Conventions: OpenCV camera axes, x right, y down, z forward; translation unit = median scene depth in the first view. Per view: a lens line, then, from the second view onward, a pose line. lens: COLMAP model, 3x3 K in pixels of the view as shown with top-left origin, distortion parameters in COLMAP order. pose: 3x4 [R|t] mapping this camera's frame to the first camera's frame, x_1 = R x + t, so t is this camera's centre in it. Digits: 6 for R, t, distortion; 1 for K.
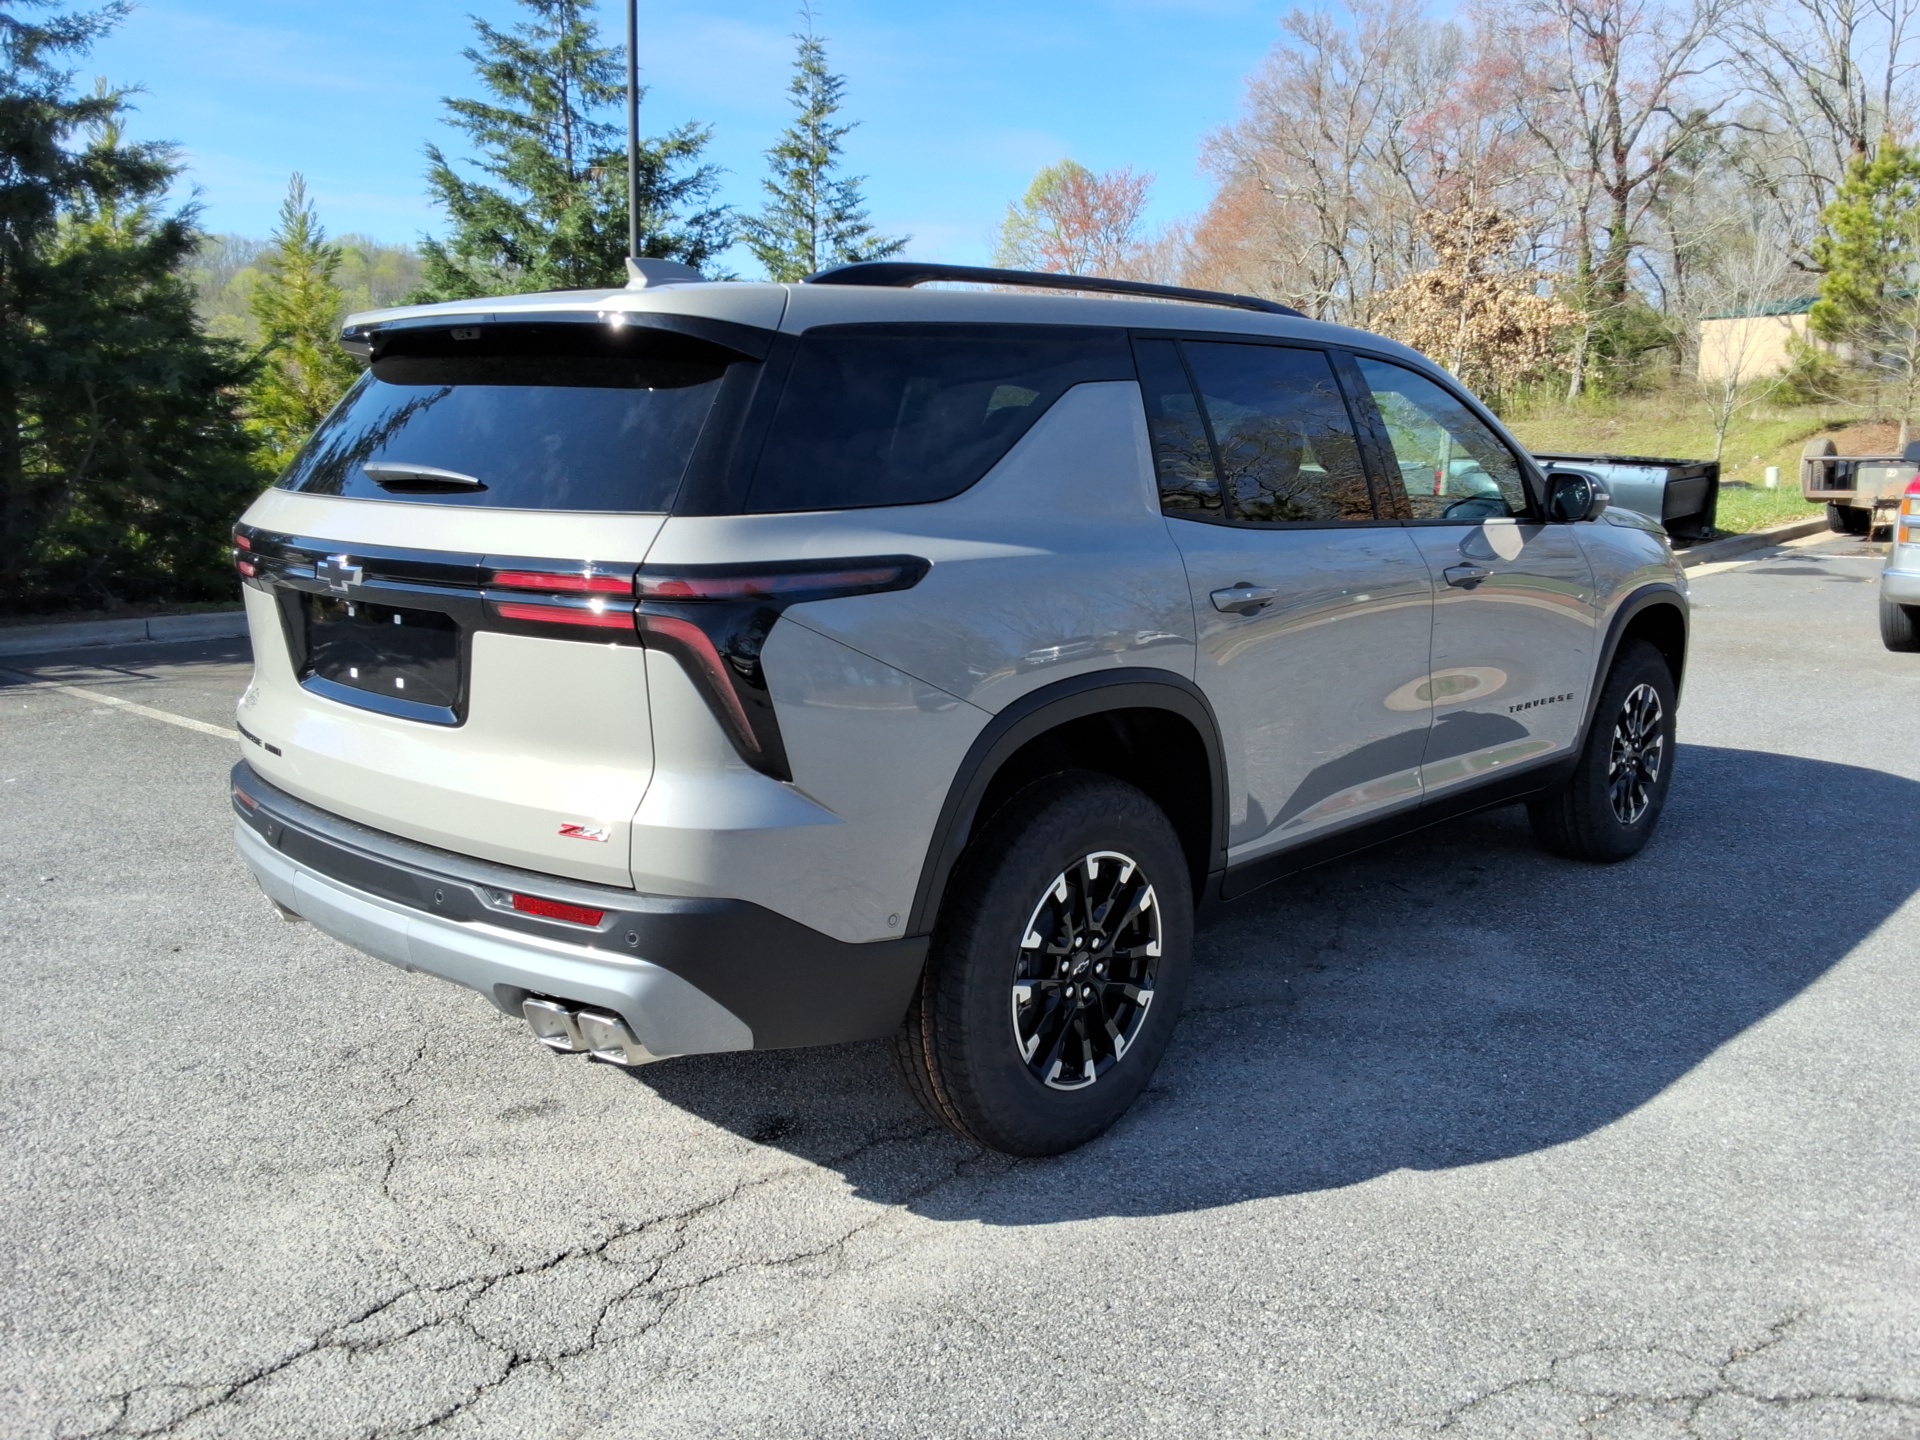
lens RADIAL K [[1528.8, 0, 975.3], [0, 1528.8, 702.0], [0, 0, 1]] dist [0.113151, -0.168496]
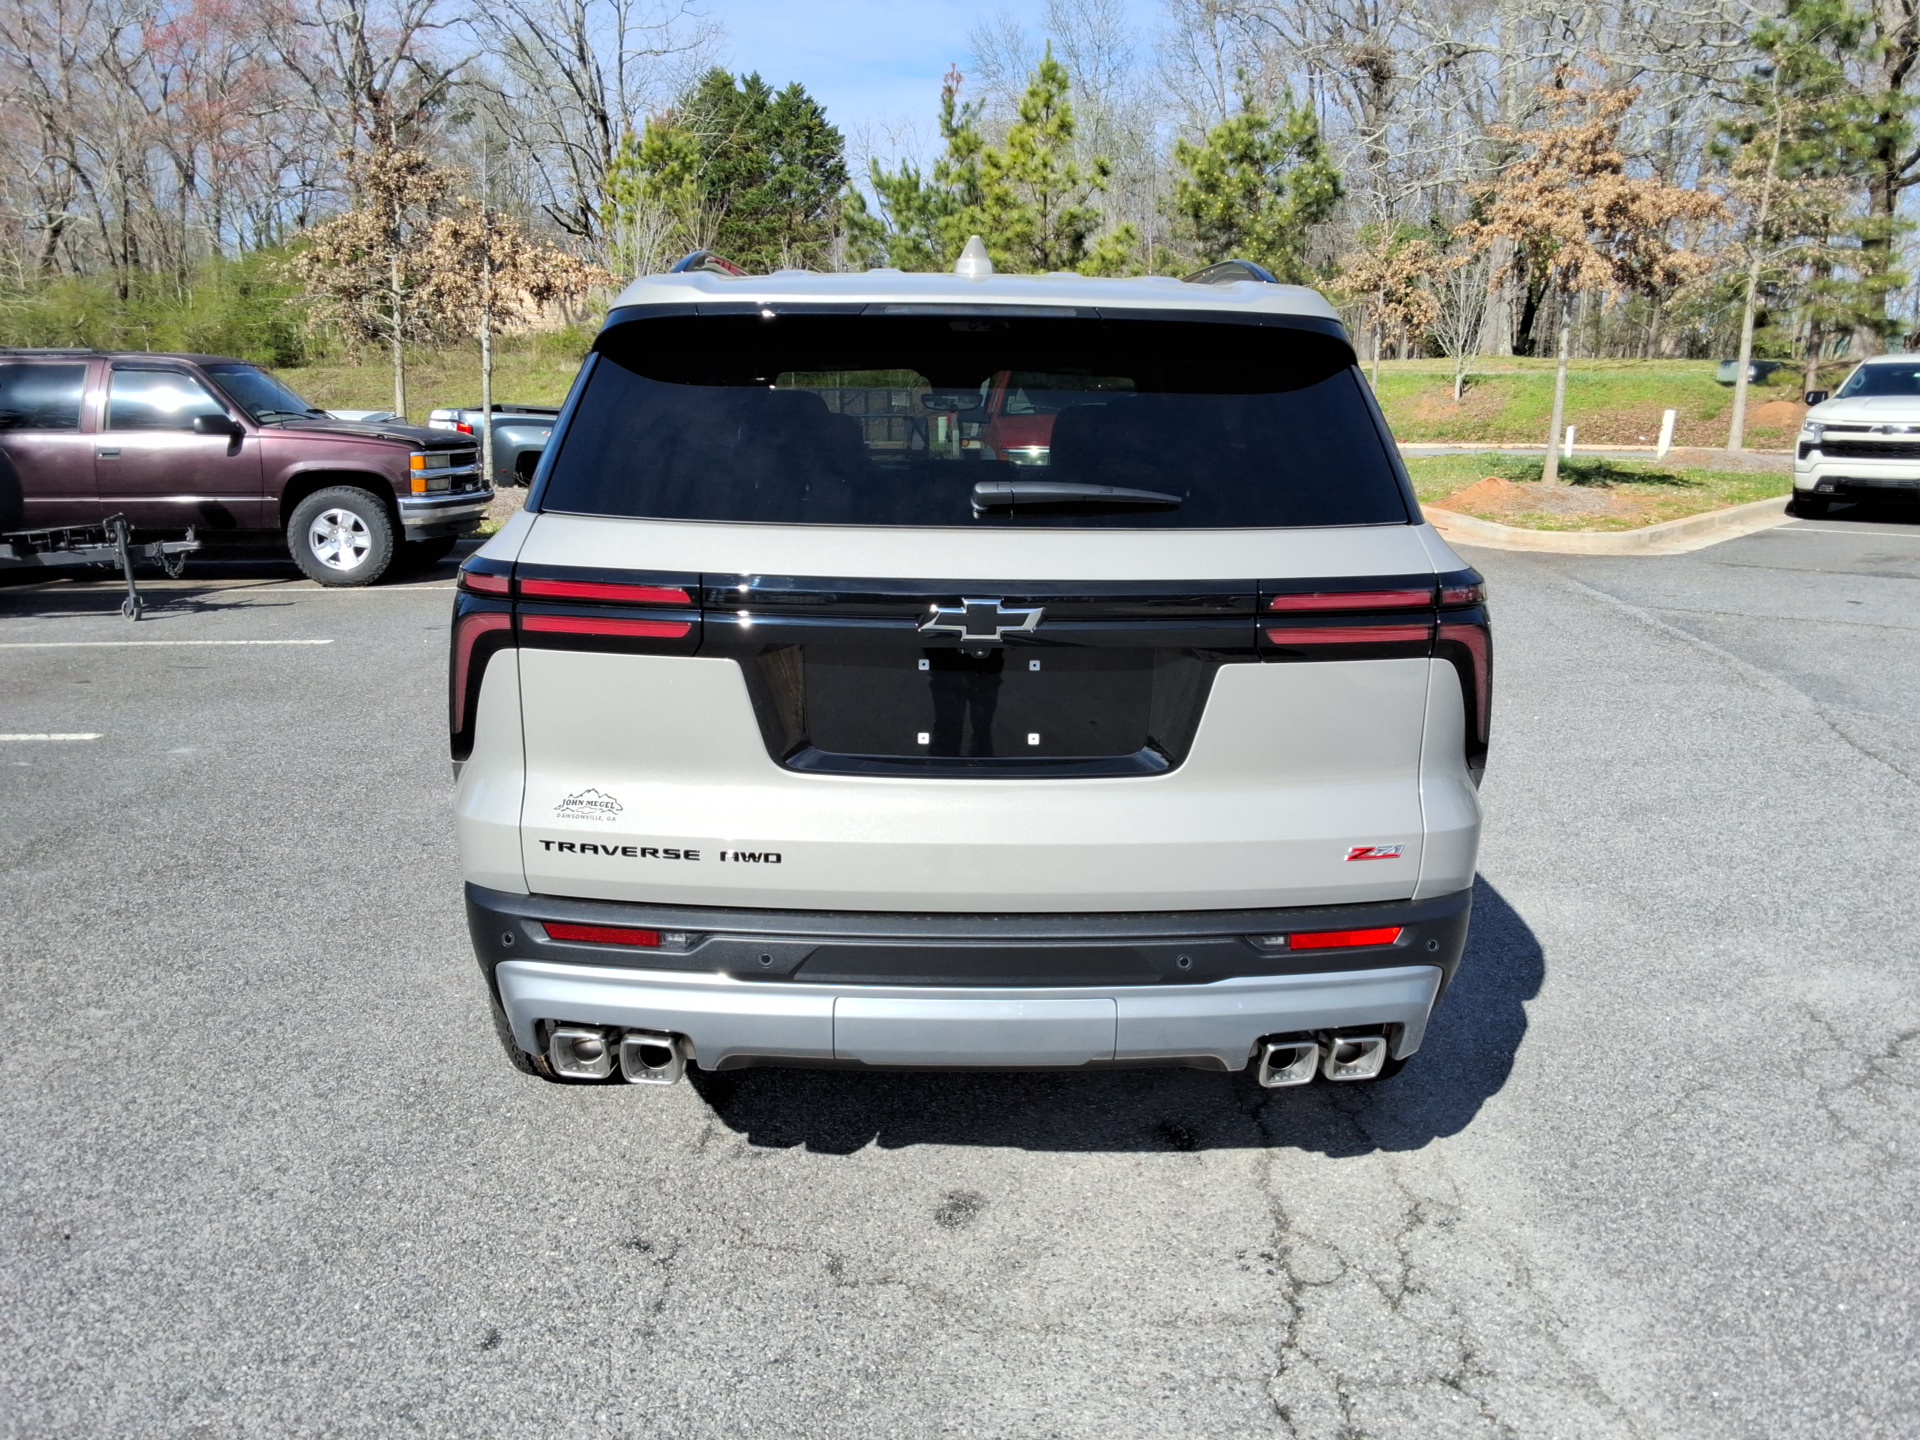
lens RADIAL K [[1528.8, 0, 975.3], [0, 1528.8, 702.0], [0, 0, 1]] dist [0.113151, -0.168496]
pose [[0.723132, -0.134269, 0.677534, -0.882286], [0.110984, 0.990765, 0.077890, -0.093245], [-0.681735, 0.018871, 0.731356, 0.368434]]
